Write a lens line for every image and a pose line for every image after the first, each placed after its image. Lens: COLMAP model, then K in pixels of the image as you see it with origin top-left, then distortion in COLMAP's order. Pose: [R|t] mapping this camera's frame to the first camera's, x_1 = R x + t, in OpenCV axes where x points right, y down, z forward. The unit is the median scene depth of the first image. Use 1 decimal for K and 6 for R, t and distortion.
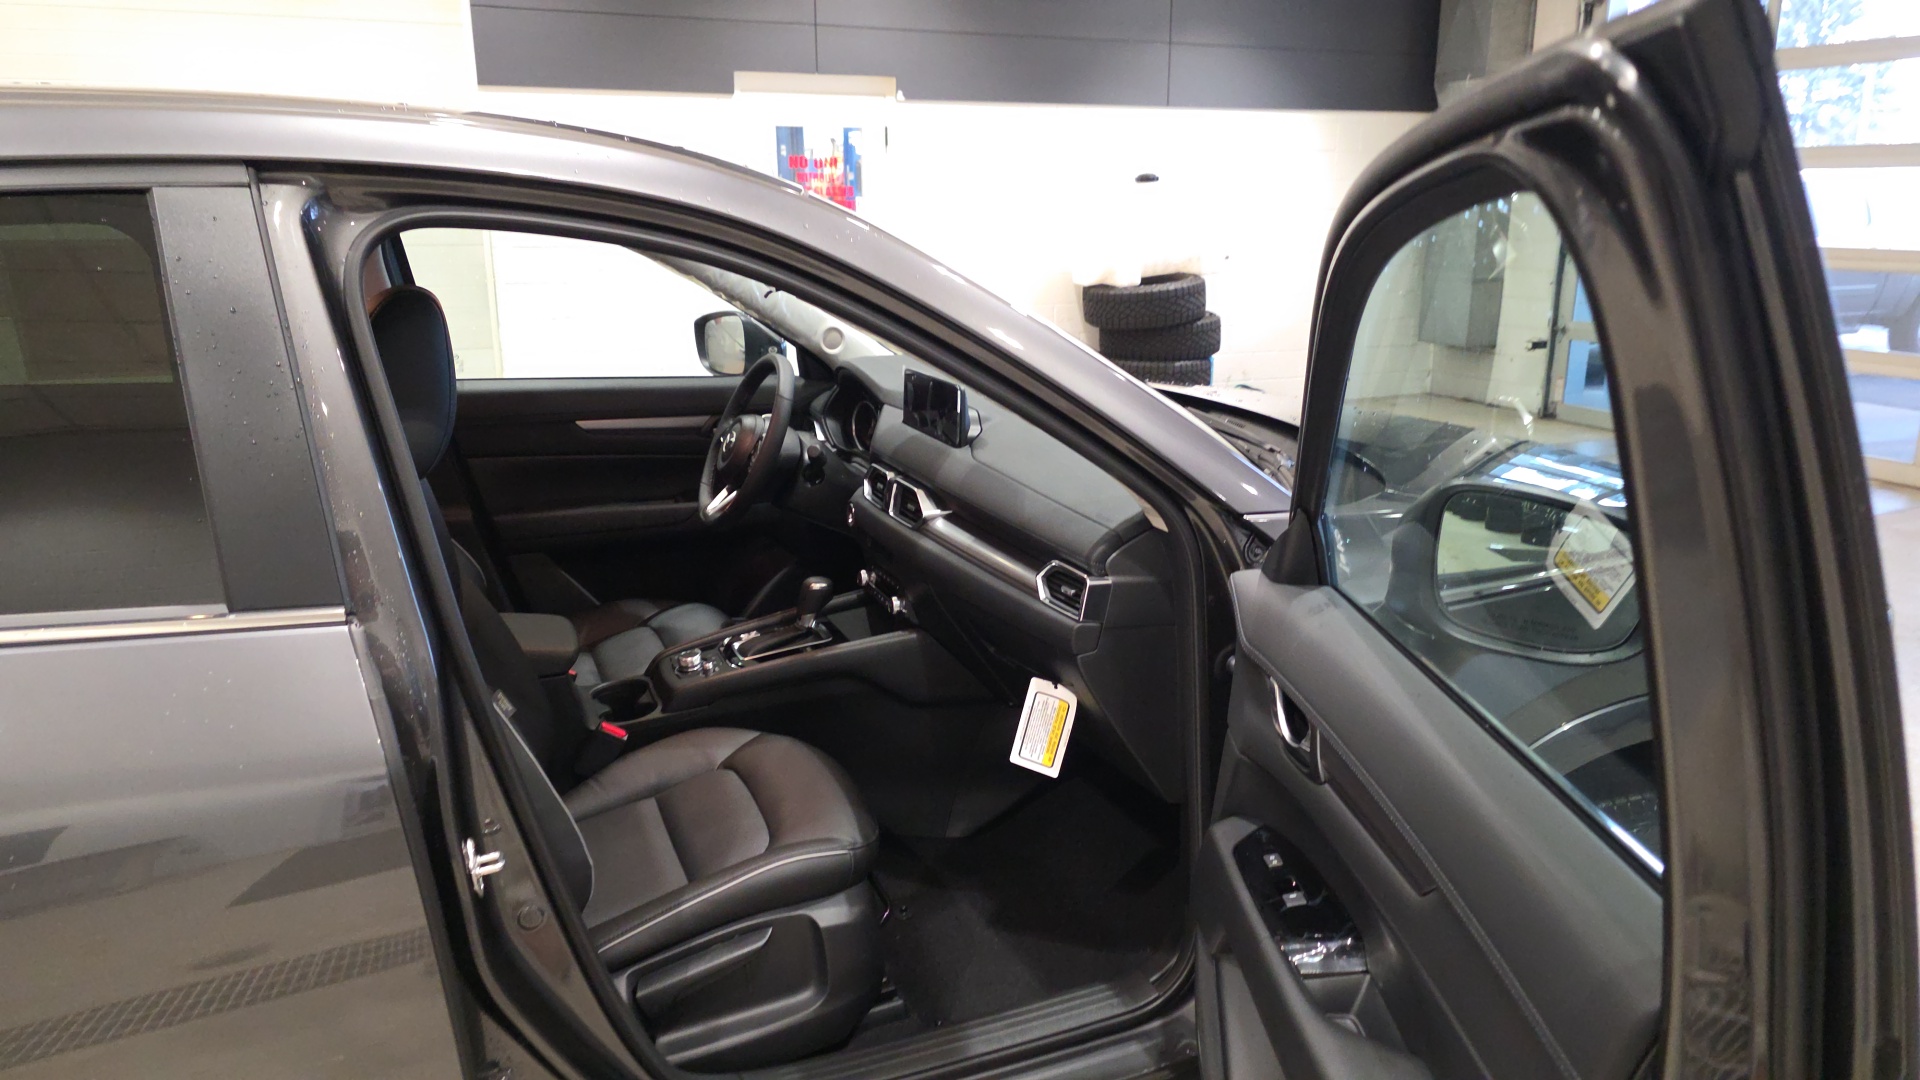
lens RADIAL K [[1369.6, 0, 990.2], [0, 1369.6, 506.1], [0, 0, 1]] dist [0.038405, -0.006982]
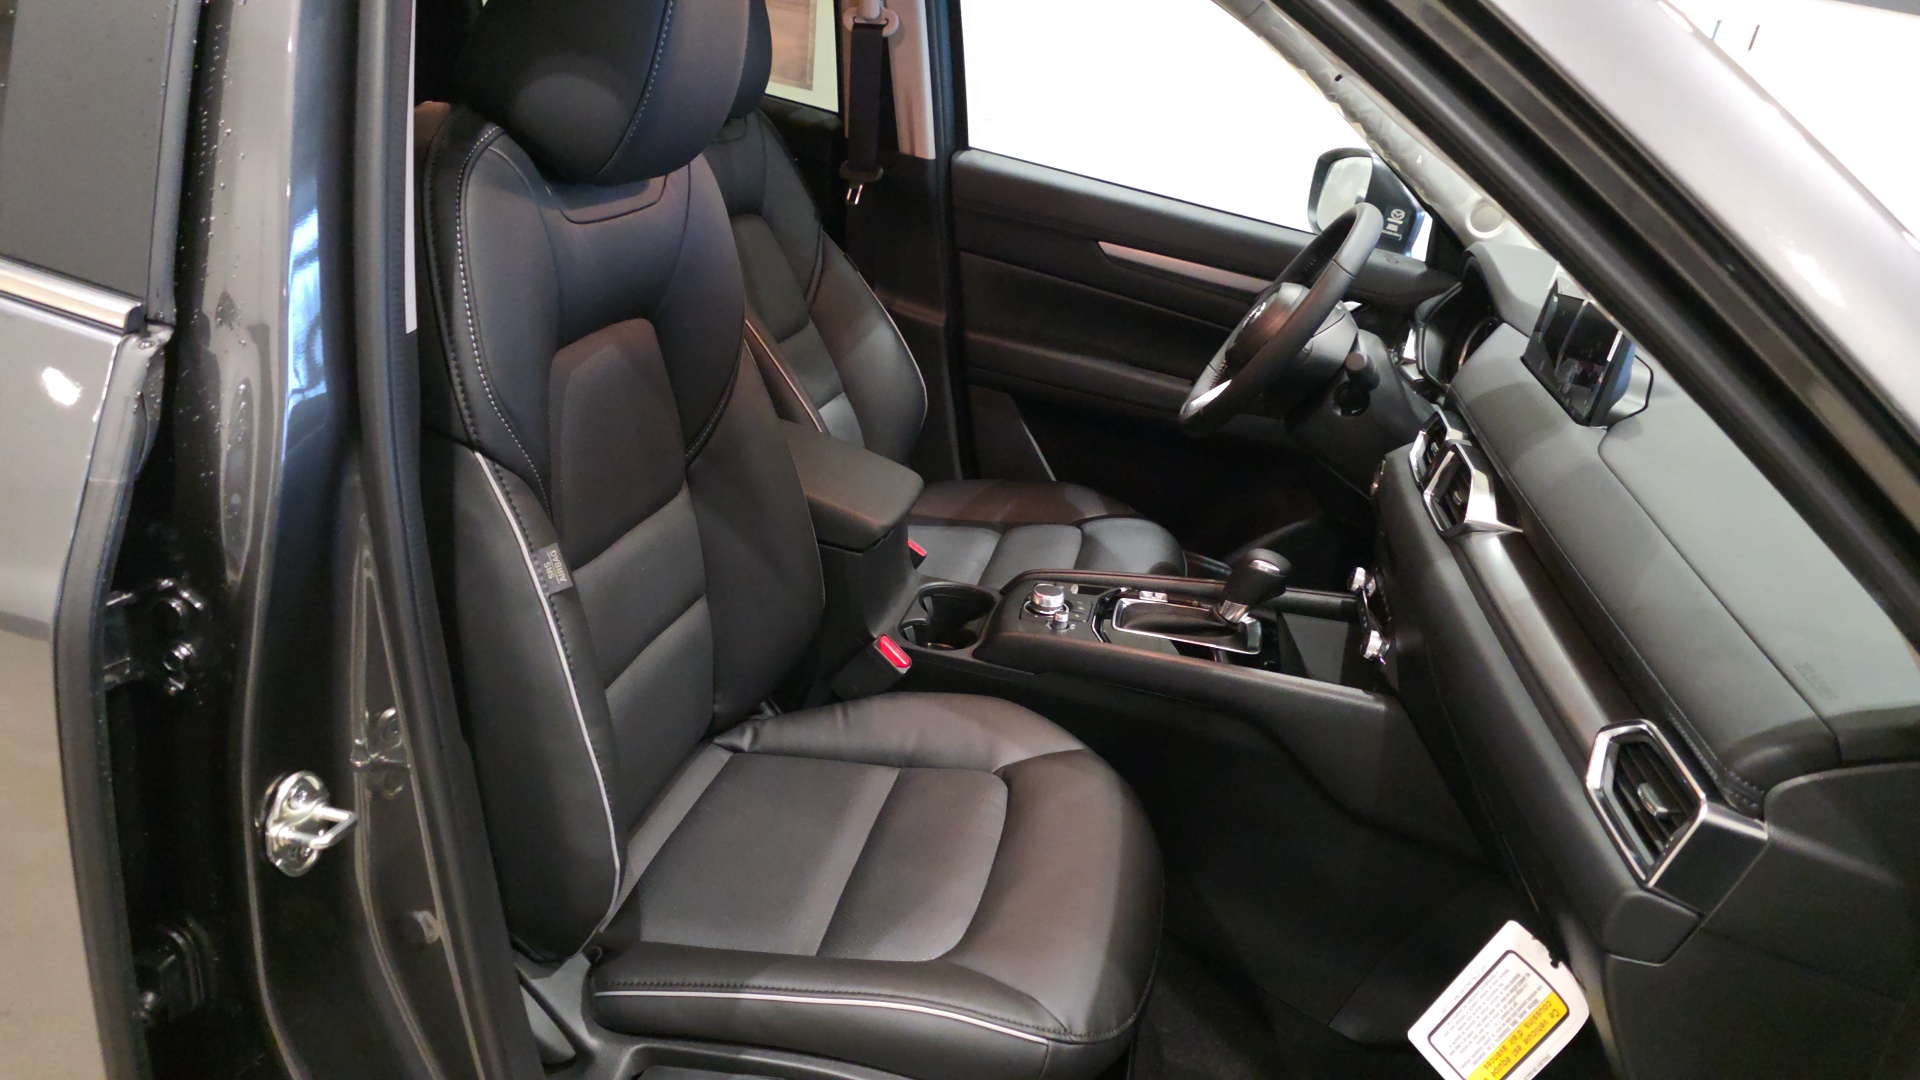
lens RADIAL K [[1313.4, 0, 954.8], [0, 1313.4, 516.8], [0, 0, 1]] dist [0.042539, -0.072404]
pose [[0.806454, 0.351080, -0.475788, 0.035084], [-0.309599, 0.936250, 0.166085, -0.017193], [0.503765, 0.013363, 0.863737, 0.402102]]
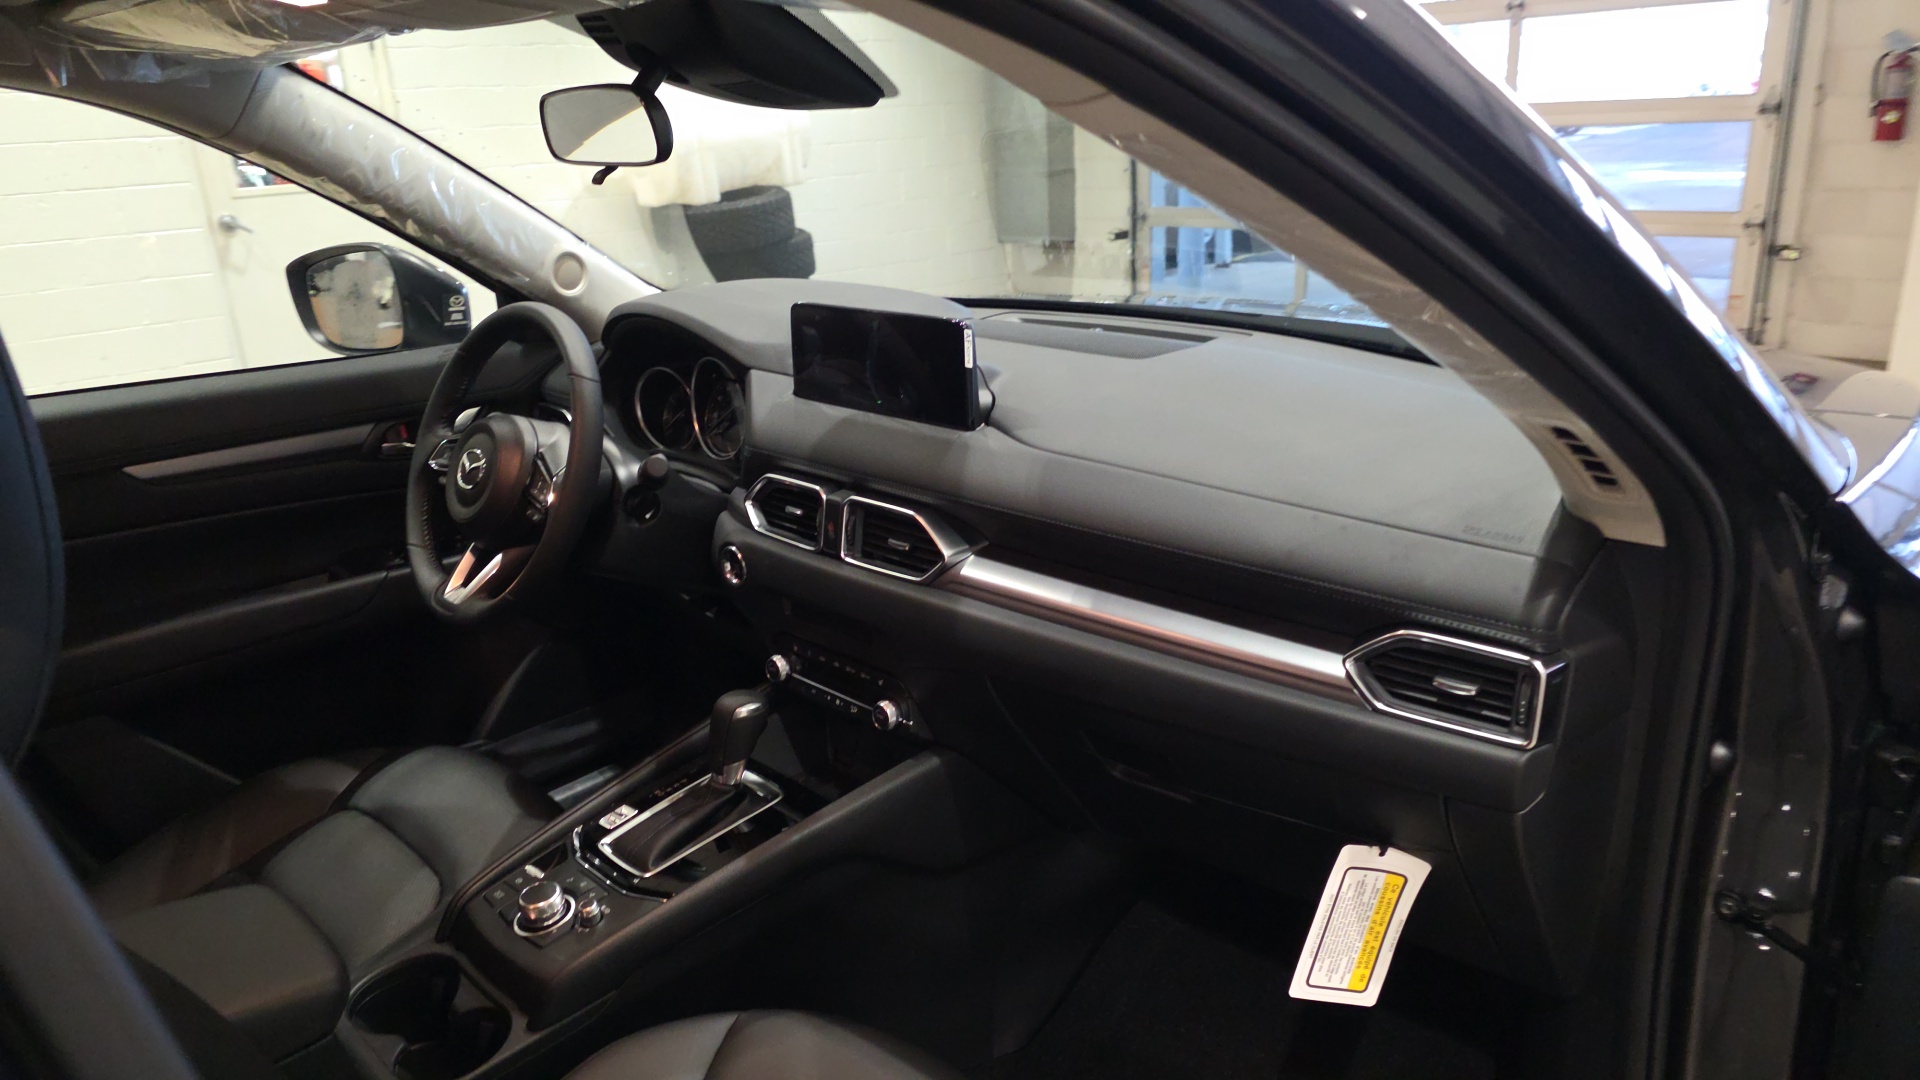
lens RADIAL K [[1316.7, 0, 954.8], [0, 1316.7, 552.9], [0, 0, 1]] dist [0.043923, -0.018105]
pose [[0.928856, -0.164707, 0.331812, -0.206485], [0.134122, 0.984475, 0.113229, -0.051597], [-0.345310, -0.060670, 0.936526, 0.458544]]
